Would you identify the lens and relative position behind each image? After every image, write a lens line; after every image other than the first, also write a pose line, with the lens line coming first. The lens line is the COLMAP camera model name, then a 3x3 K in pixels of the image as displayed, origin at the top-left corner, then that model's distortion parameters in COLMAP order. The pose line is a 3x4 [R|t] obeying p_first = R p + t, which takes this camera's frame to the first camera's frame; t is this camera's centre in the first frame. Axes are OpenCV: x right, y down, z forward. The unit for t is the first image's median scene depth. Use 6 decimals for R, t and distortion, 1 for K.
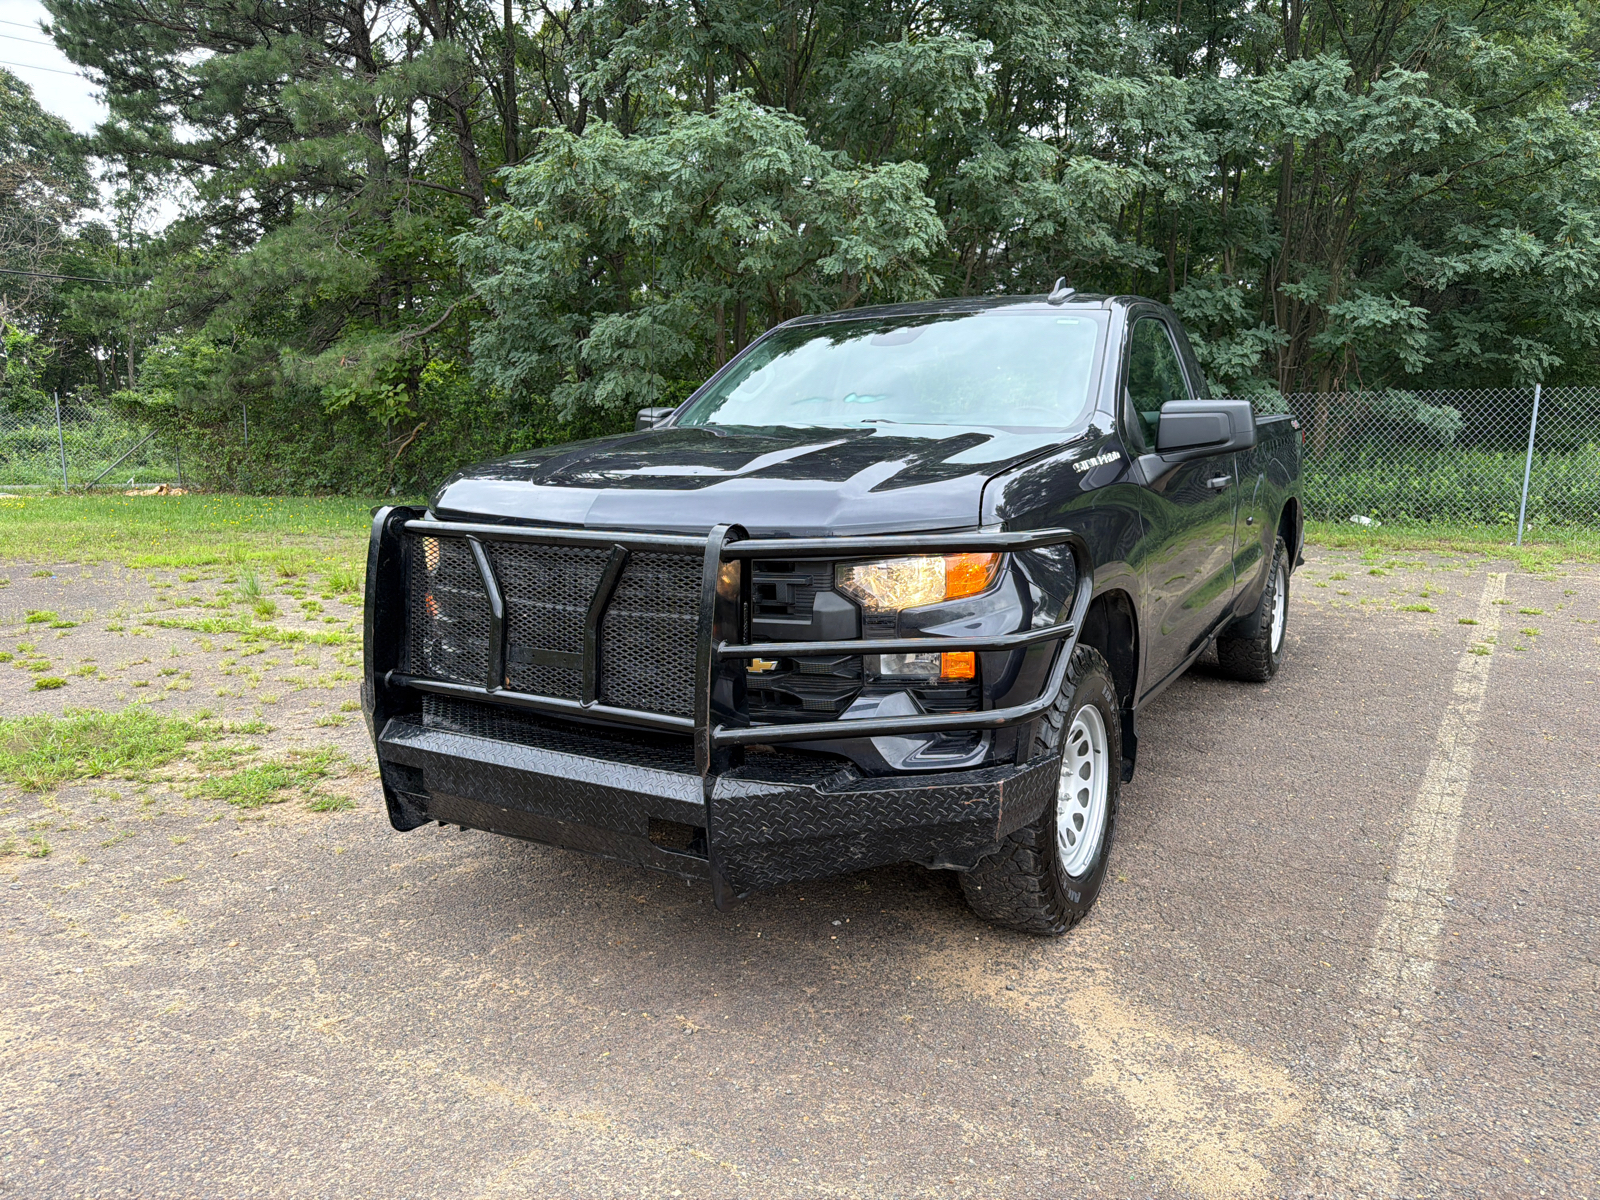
lens RADIAL K [[1140.5, 0, 802.8], [0, 1140.5, 602.8], [0, 0, 1]] dist [0.000833, 0.001719]
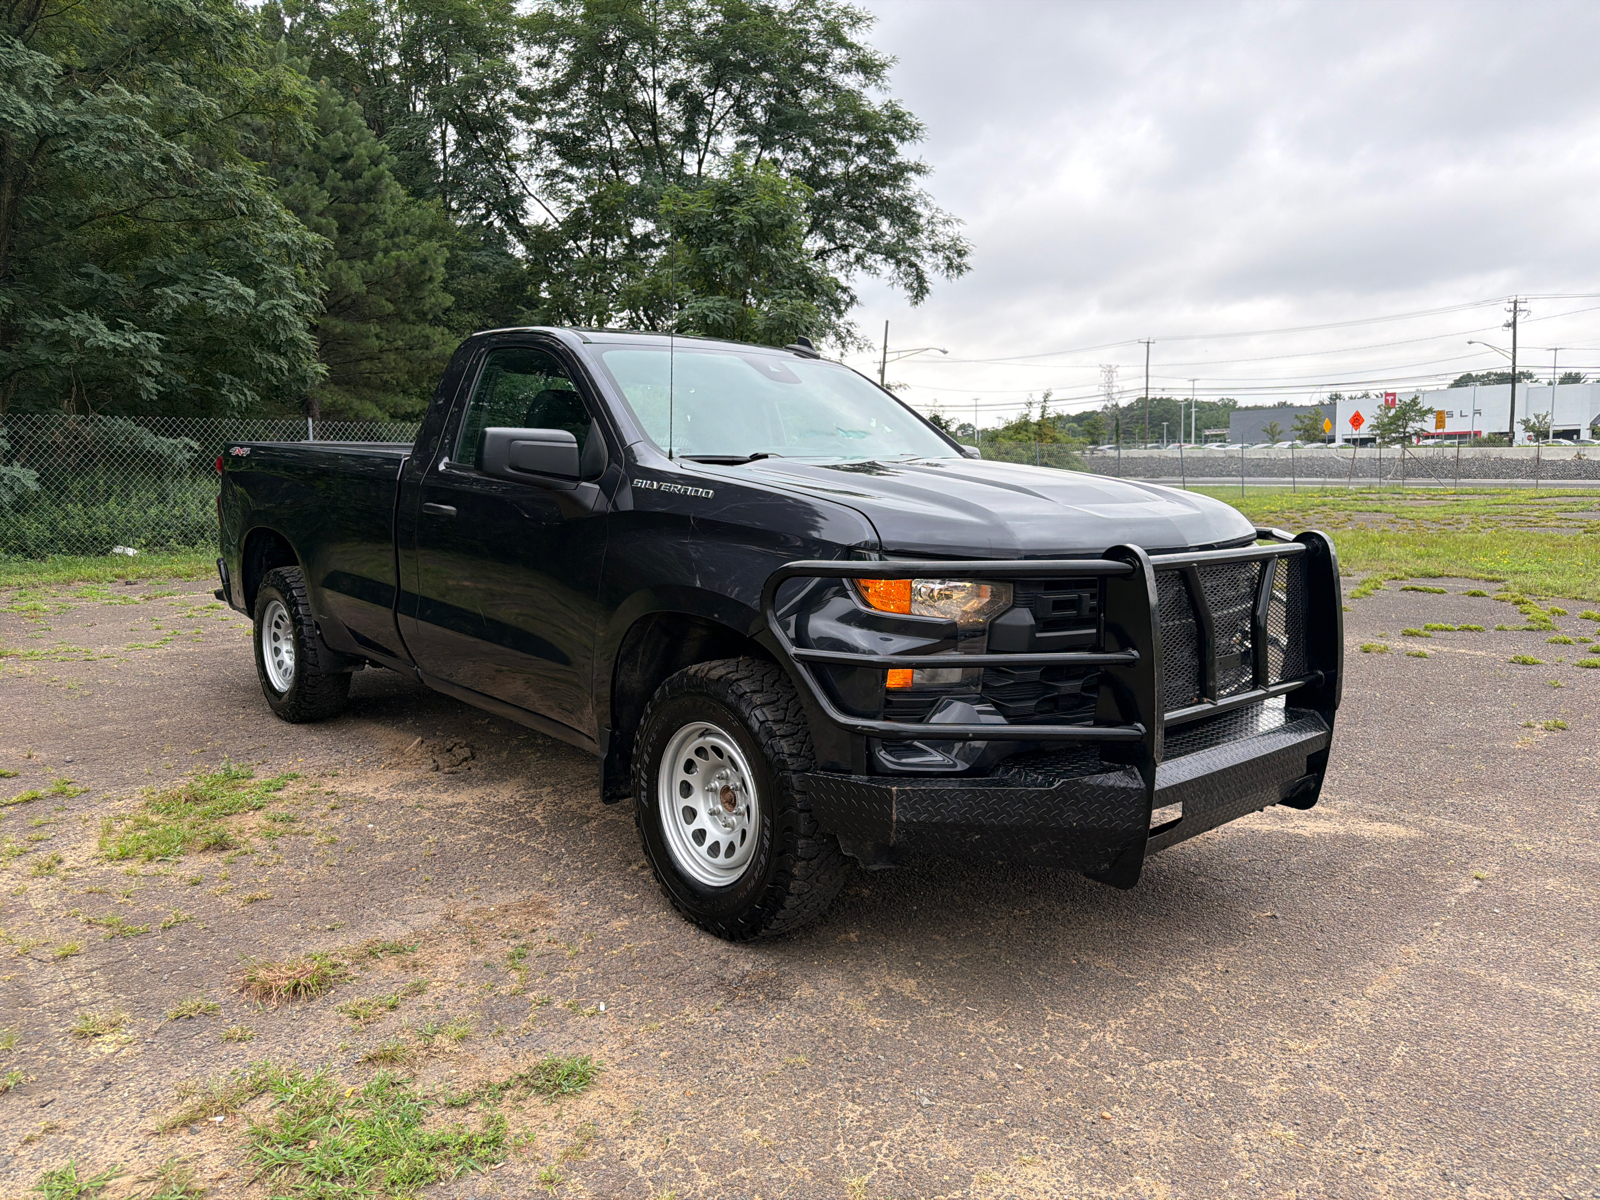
lens RADIAL K [[1130.9, 0, 801.7], [0, 1130.9, 603.8], [0, 0, 1]] dist [0.064963, -0.097039]
pose [[0.288565, -0.112665, 0.950809, -0.272138], [0.133094, 0.988132, 0.076694, -0.029393], [-0.948165, 0.104416, 0.300135, 0.198624]]
